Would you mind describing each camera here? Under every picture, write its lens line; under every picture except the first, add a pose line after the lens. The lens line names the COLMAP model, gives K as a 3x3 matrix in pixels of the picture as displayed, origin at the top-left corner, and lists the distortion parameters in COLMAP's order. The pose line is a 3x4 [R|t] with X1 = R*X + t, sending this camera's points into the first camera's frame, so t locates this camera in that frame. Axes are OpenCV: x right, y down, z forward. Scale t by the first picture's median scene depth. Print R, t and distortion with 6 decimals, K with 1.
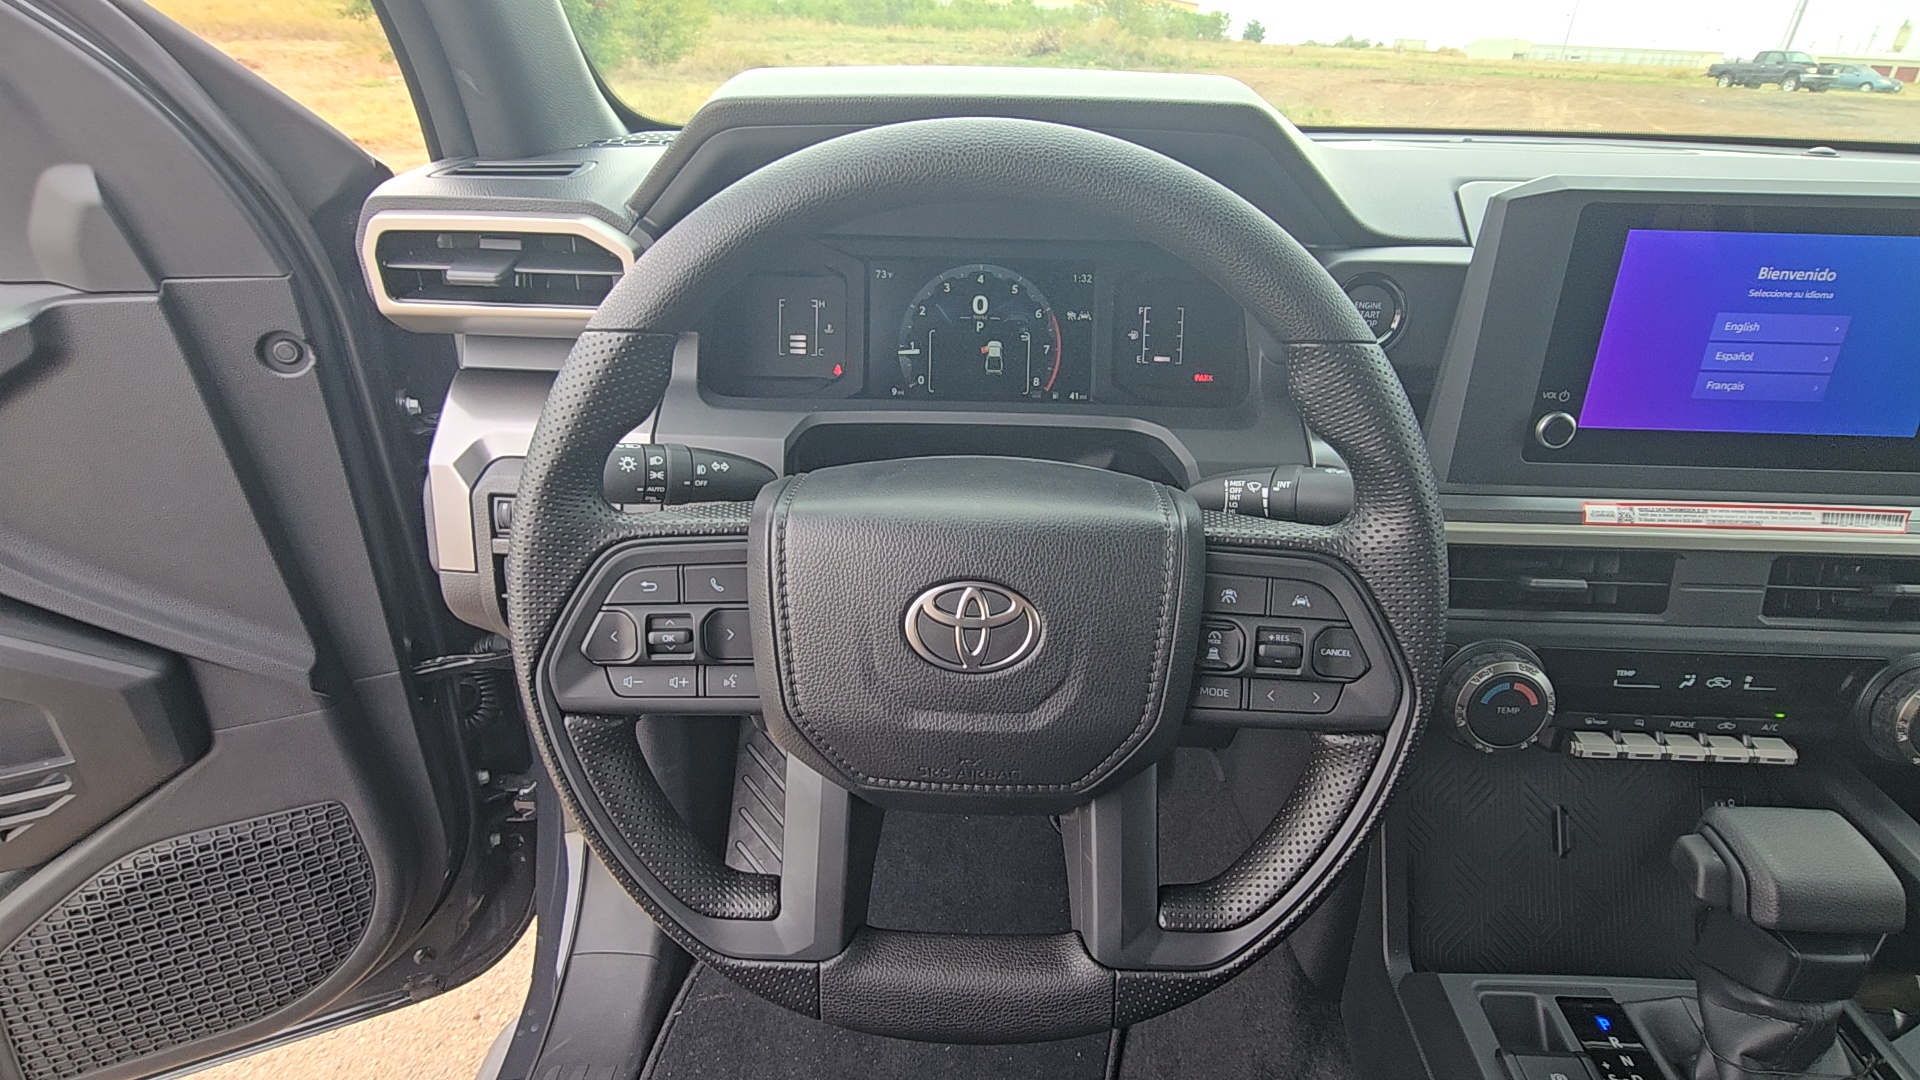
lens RADIAL K [[970.8, 0, 970.2], [0, 970.8, 540.4], [0, 0, 1]] dist [0.000446, 0.000511]
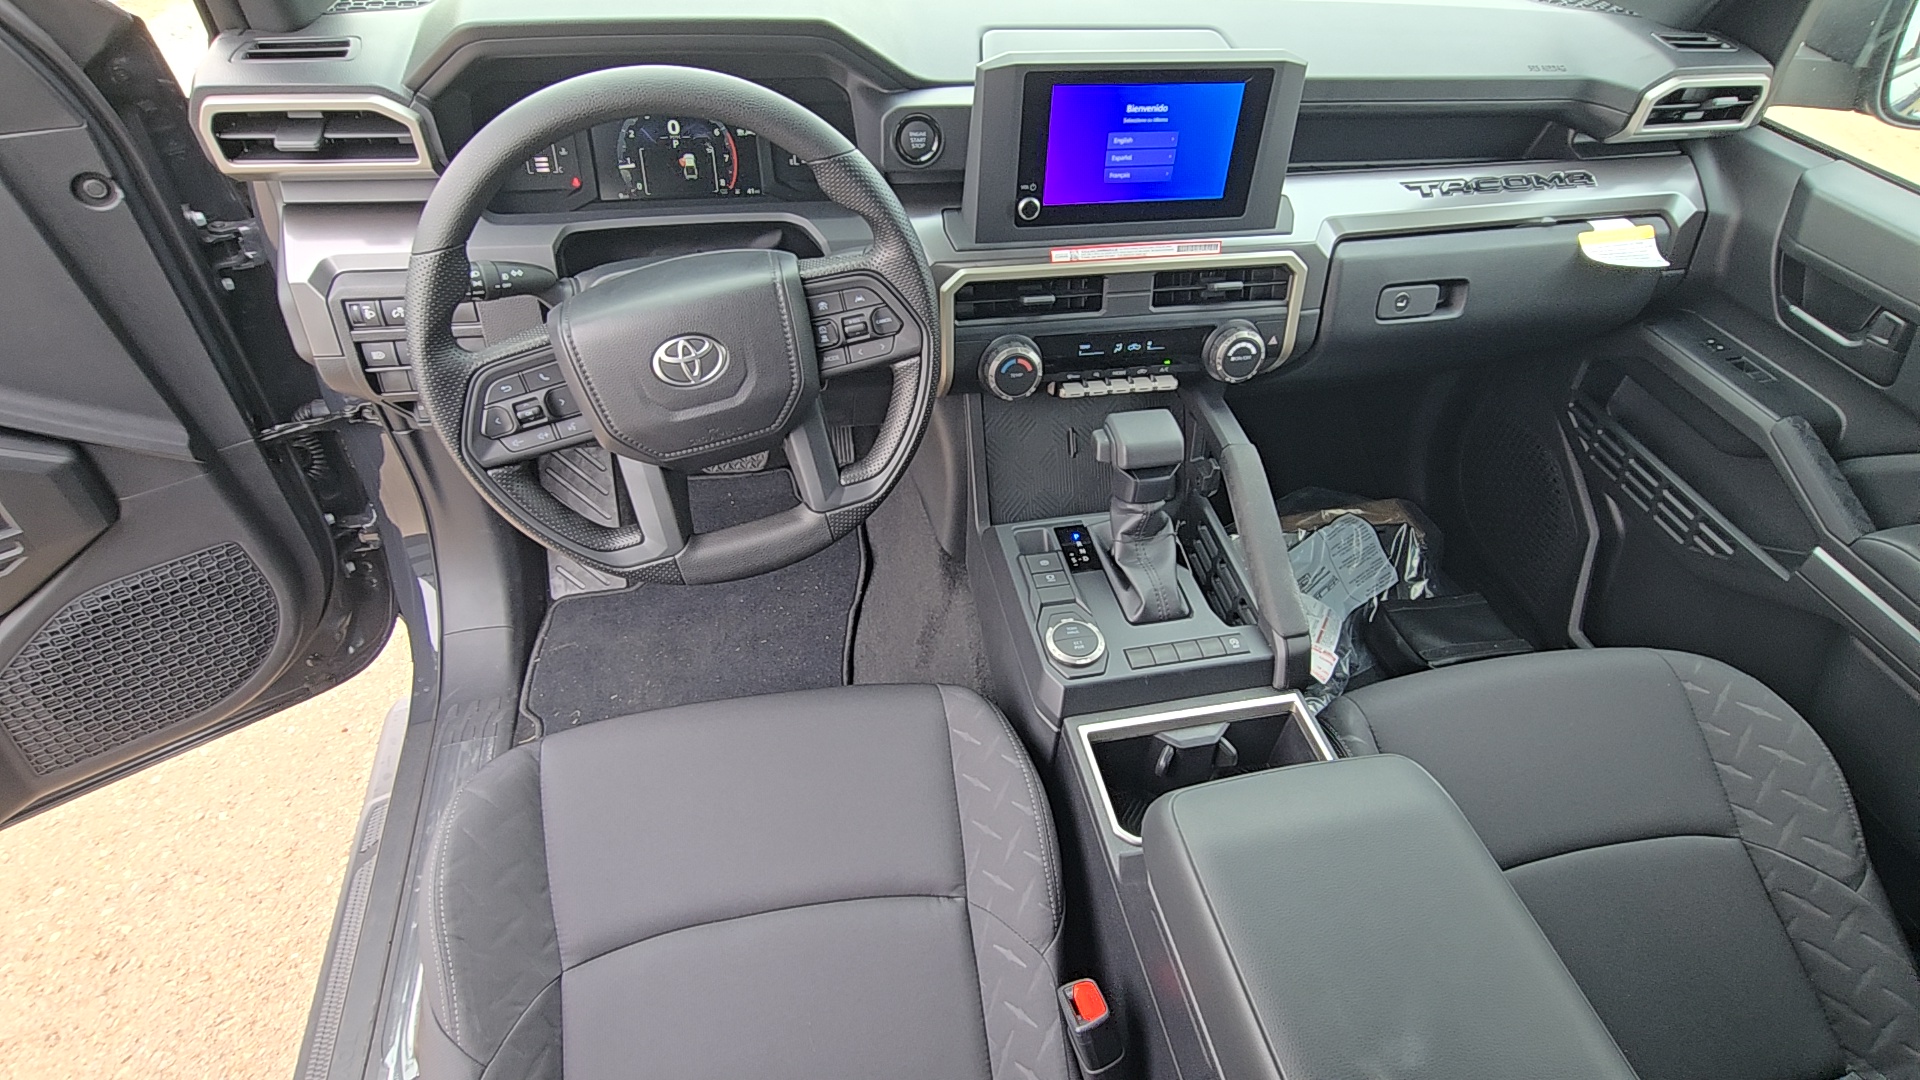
lens RADIAL K [[970.8, 0, 970.2], [0, 970.8, 540.4], [0, 0, 1]] dist [0.000446, 0.000511]
pose [[0.968075, -0.141782, 0.206707, 0.061714], [0.076518, 0.952448, 0.294936, -0.065792], [-0.238695, -0.269704, 0.932891, -0.701083]]
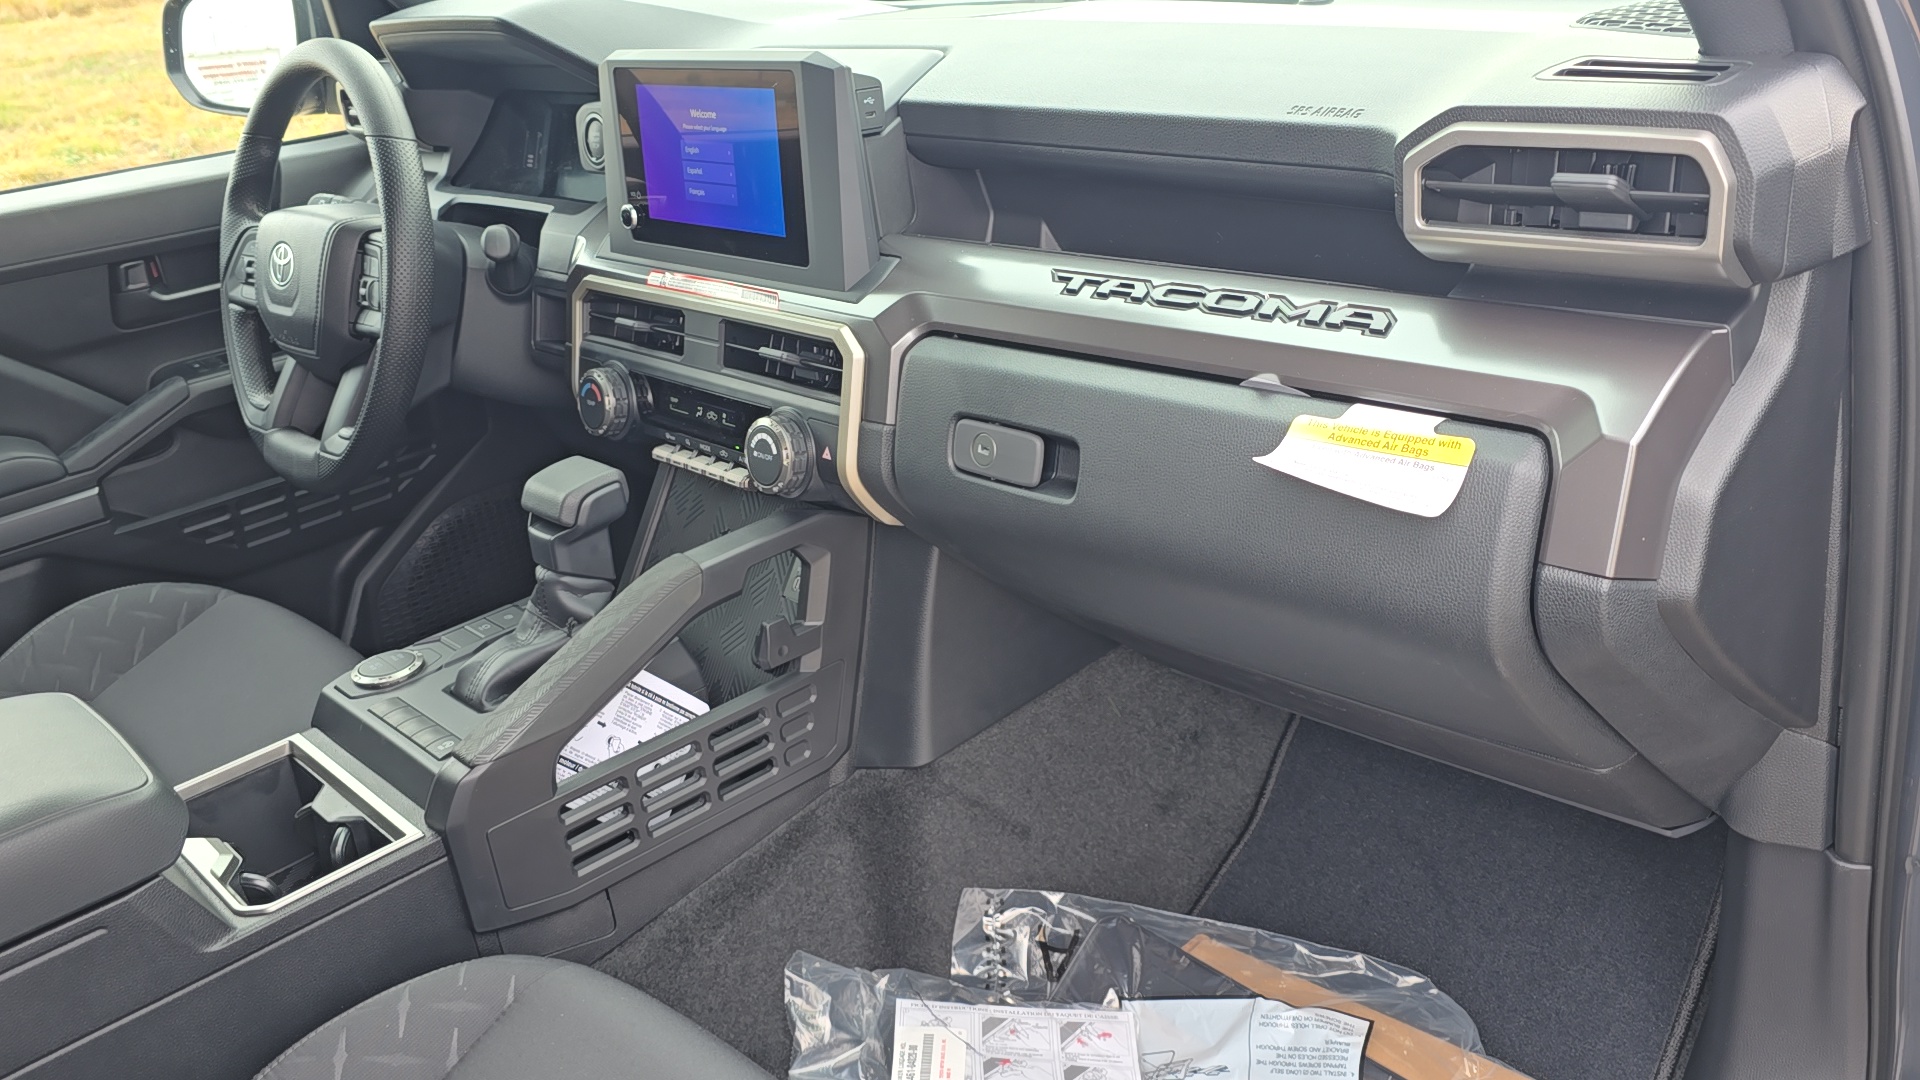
lens RADIAL K [[1599.9, 0, 960.0], [0, 1599.9, 540.0], [0, 0, 1]] dist [-0.019607, 0.012101]
pose [[0.693494, 0.189690, -0.695042, 2.638286], [-0.216182, 0.975051, 0.050408, 0.131258], [0.687264, 0.115298, 0.717199, -0.340309]]
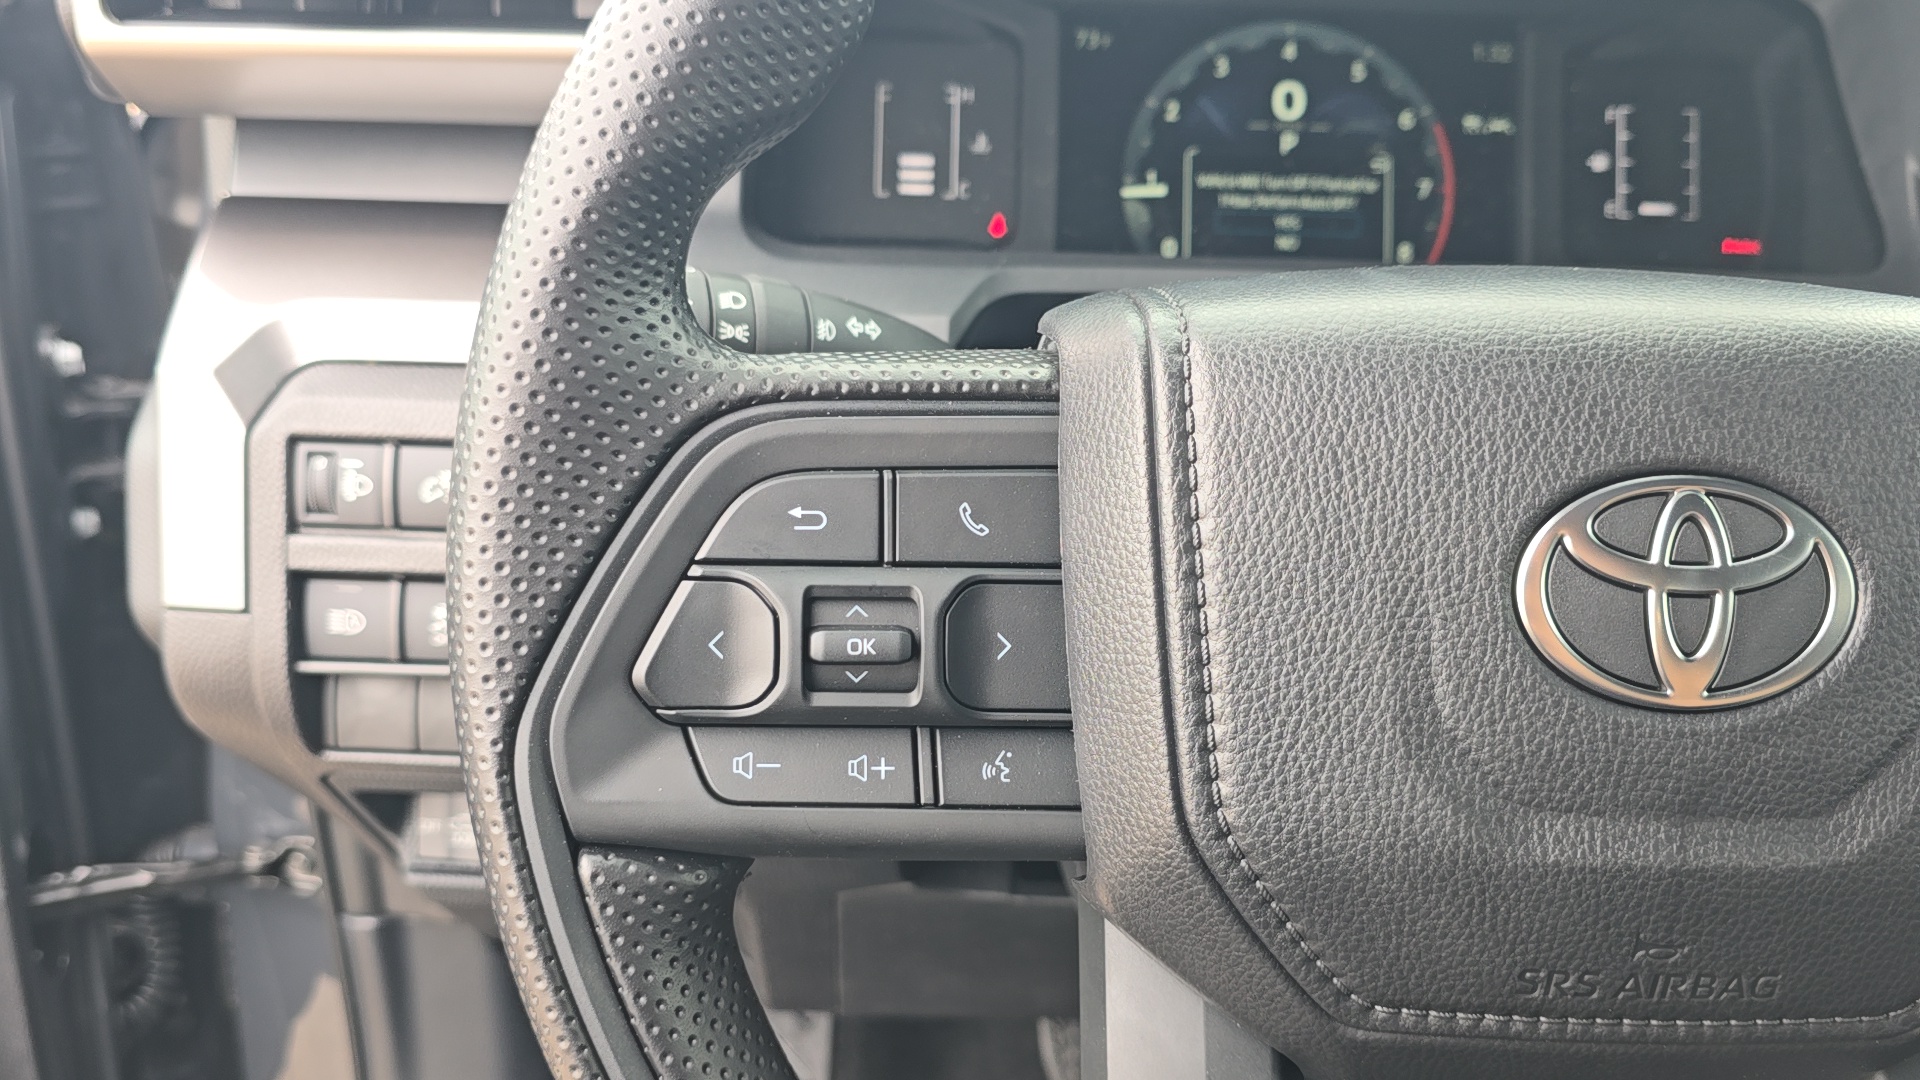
lens RADIAL K [[1685.8, 0, 965.8], [0, 1685.8, 510.8], [0, 0, 1]] dist [-0.061745, -0.003479]
pose [[0.999799, 0.000208, 0.020051, -0.206341], [0.002789, 0.988785, -0.149322, 0.108158], [-0.019857, 0.149347, 0.988585, 0.236388]]
